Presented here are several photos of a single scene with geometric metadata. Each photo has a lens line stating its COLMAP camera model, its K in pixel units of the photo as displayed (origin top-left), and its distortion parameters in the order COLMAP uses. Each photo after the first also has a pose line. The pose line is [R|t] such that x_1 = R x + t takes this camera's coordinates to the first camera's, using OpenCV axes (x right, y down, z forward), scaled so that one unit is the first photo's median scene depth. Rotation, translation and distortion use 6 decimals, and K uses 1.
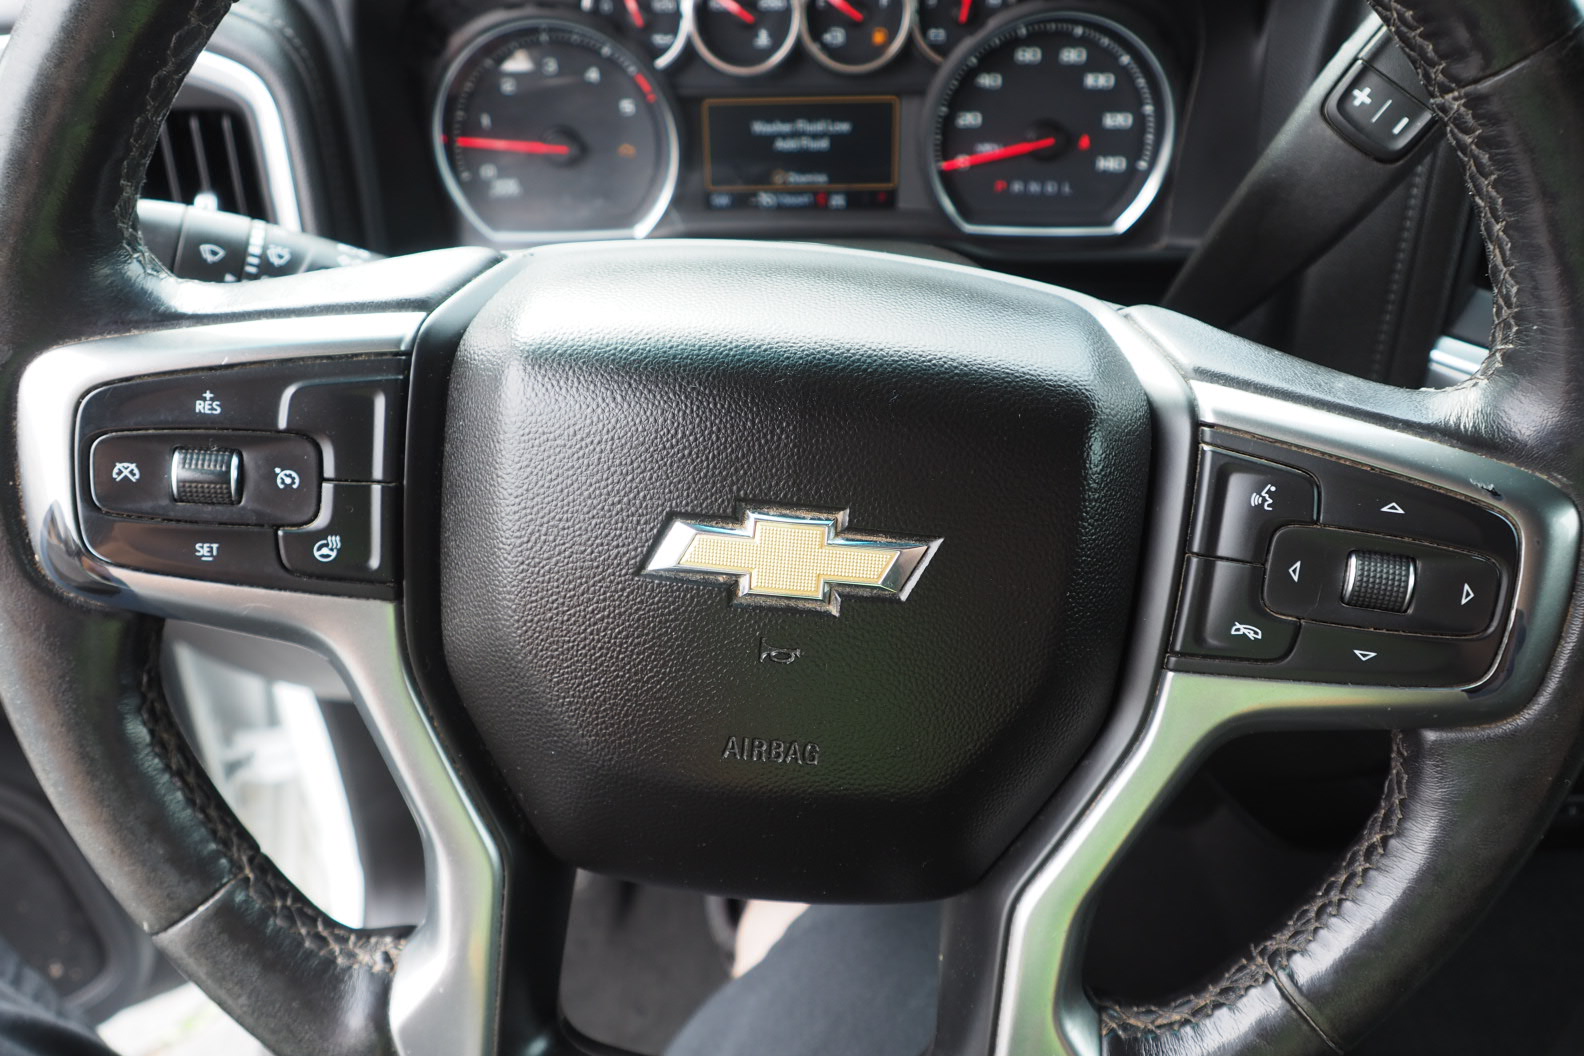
lens RADIAL K [[1115.2, 0, 797.4], [0, 1115.2, 518.8], [0, 0, 1]] dist [-0.051413, 0.005000]
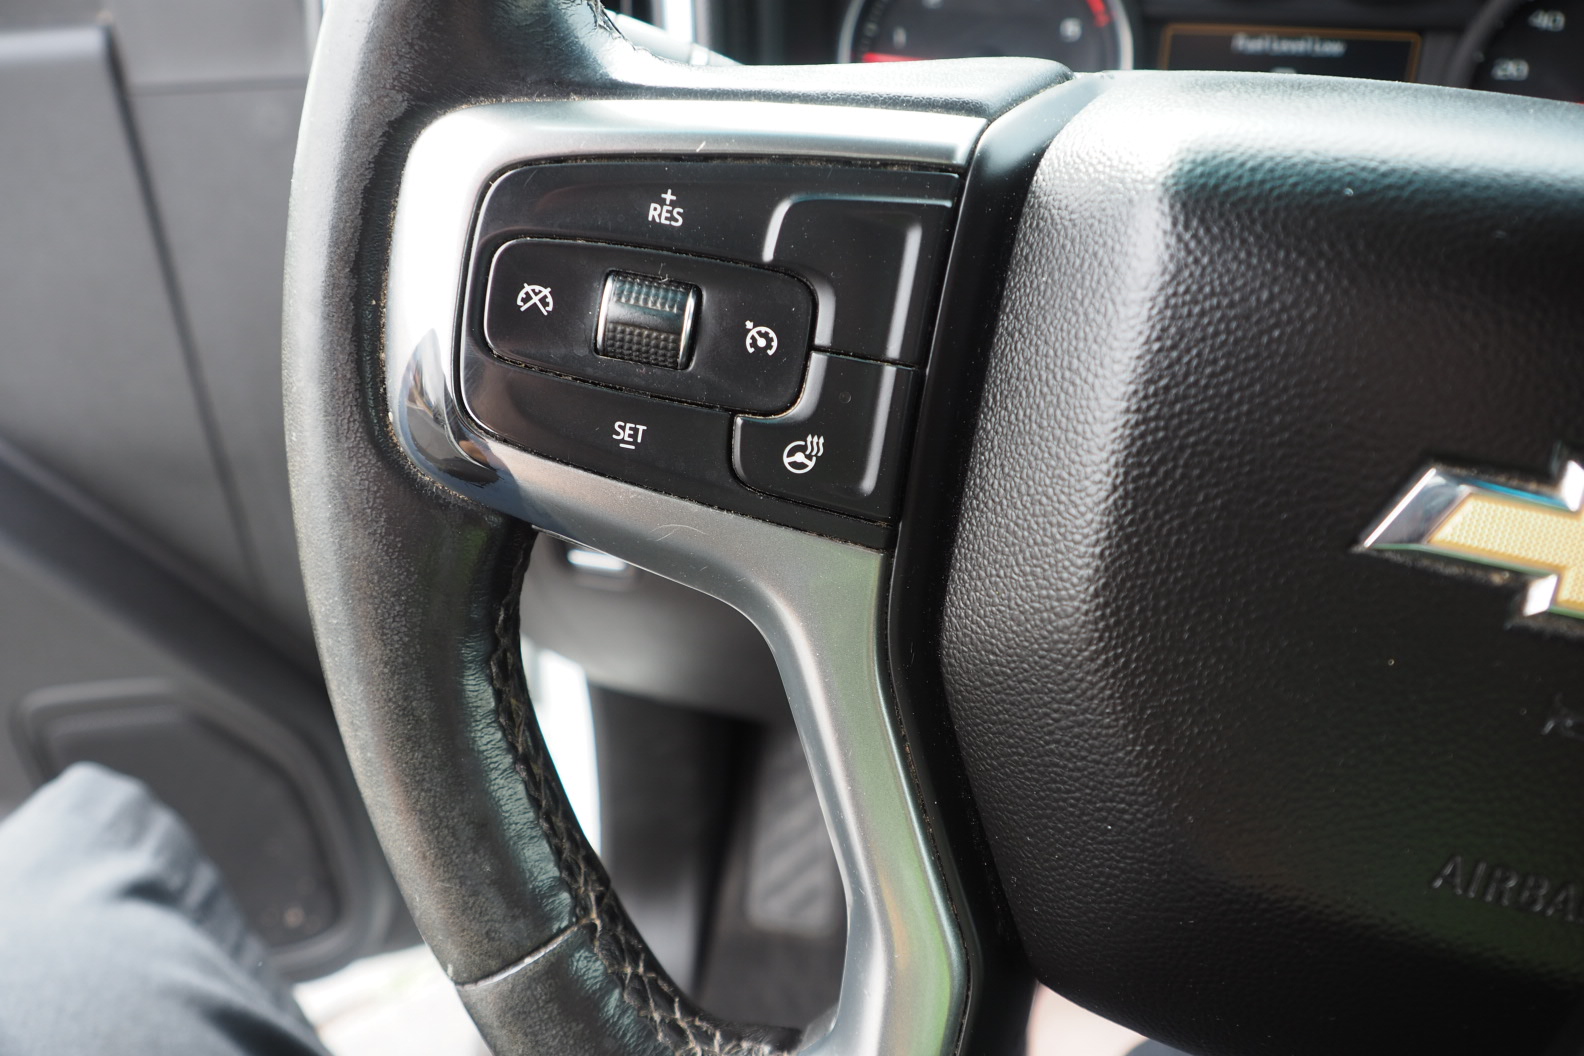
lens RADIAL K [[1115.2, 0, 791.8], [0, 1115.2, 517.6], [0, 0, 1]] dist [-0.051413, 0.005000]
pose [[0.968989, 0.124639, -0.213369, -0.287982], [-0.132813, 0.990842, -0.024354, 0.080511], [0.208379, 0.051937, 0.976668, 0.362654]]
